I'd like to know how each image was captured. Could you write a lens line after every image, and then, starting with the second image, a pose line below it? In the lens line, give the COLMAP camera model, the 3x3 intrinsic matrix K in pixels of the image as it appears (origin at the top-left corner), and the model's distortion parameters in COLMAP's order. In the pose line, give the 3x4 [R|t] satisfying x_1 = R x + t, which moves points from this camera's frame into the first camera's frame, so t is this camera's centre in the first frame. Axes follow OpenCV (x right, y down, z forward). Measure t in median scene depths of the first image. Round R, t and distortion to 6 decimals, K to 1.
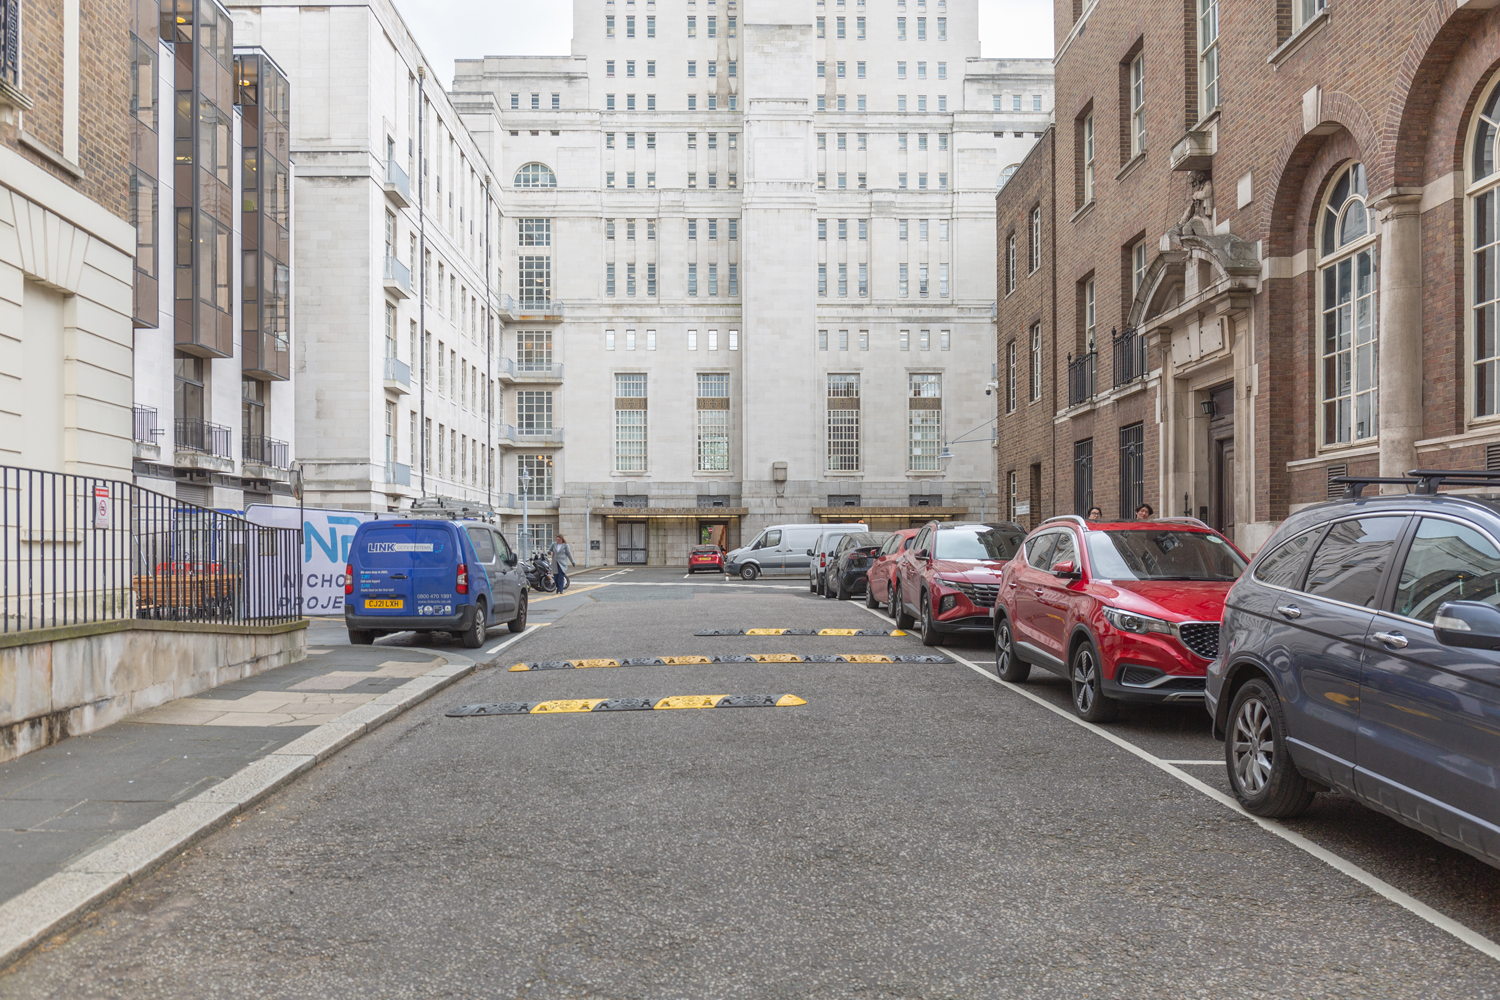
lens RADIAL K [[1268.6, 0, 748.9], [0, 1268.6, 512.2], [0, 0, 1]] dist [-0.016997, -0.001838]
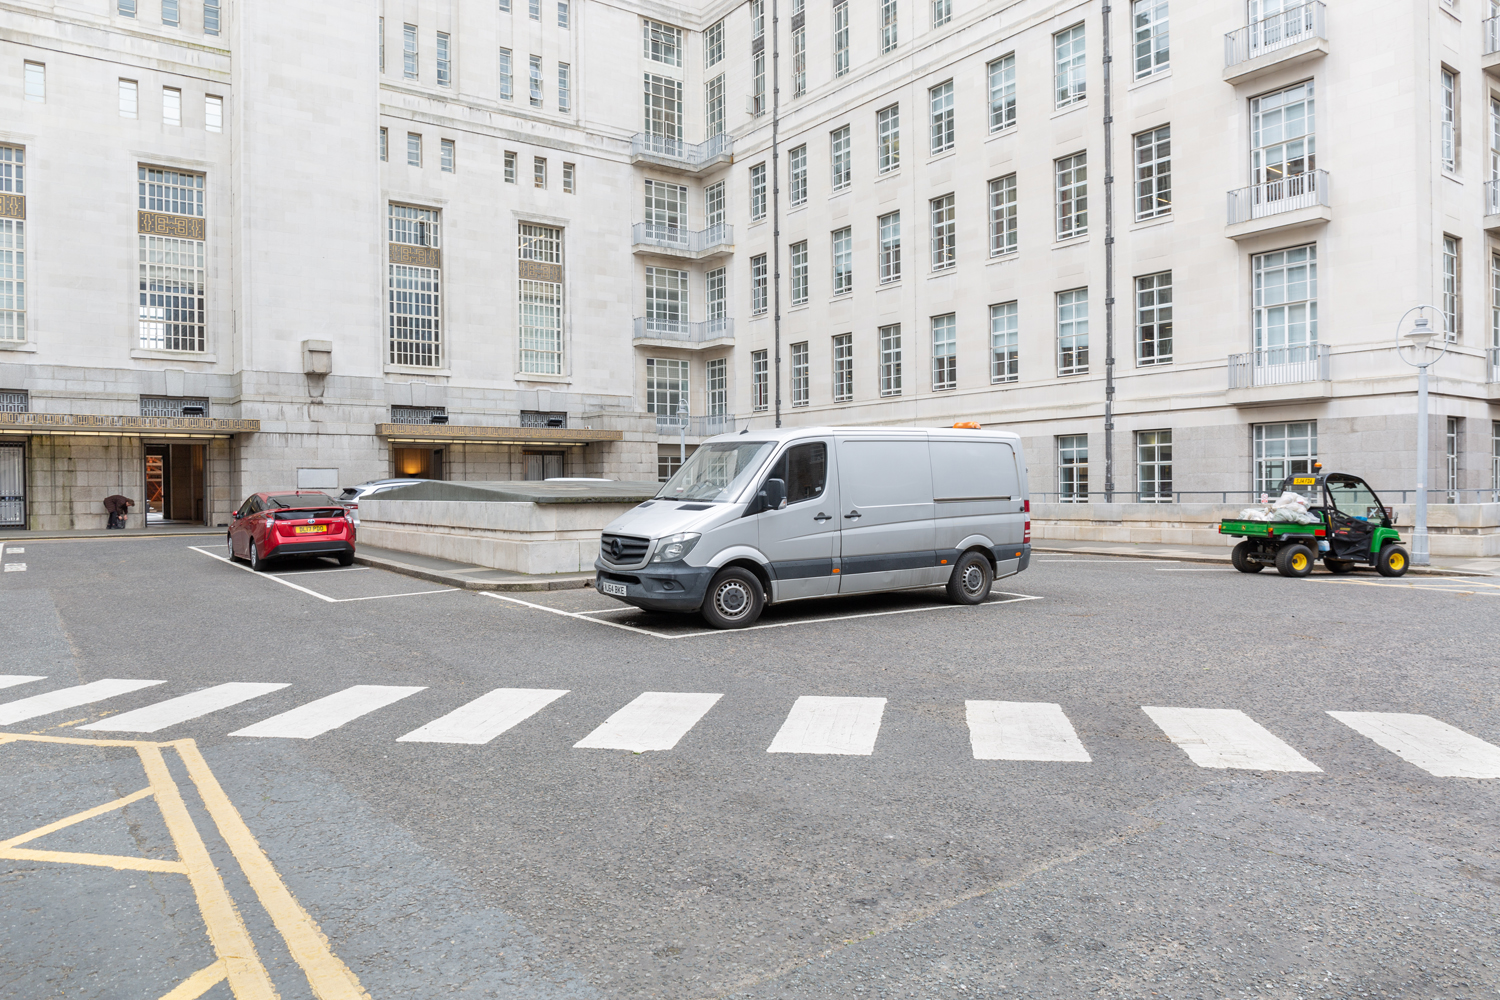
lens RADIAL K [[1043.9, 0, 740.1], [0, 1043.9, 490.6], [0, 0, 1]] dist [-0.002218, -0.010462]
pose [[0.830324, -0.003286, 0.557272, -0.074876], [-0.013598, 0.999565, 0.026155, 0.011579], [-0.557115, -0.029295, 0.829918, 0.500015]]
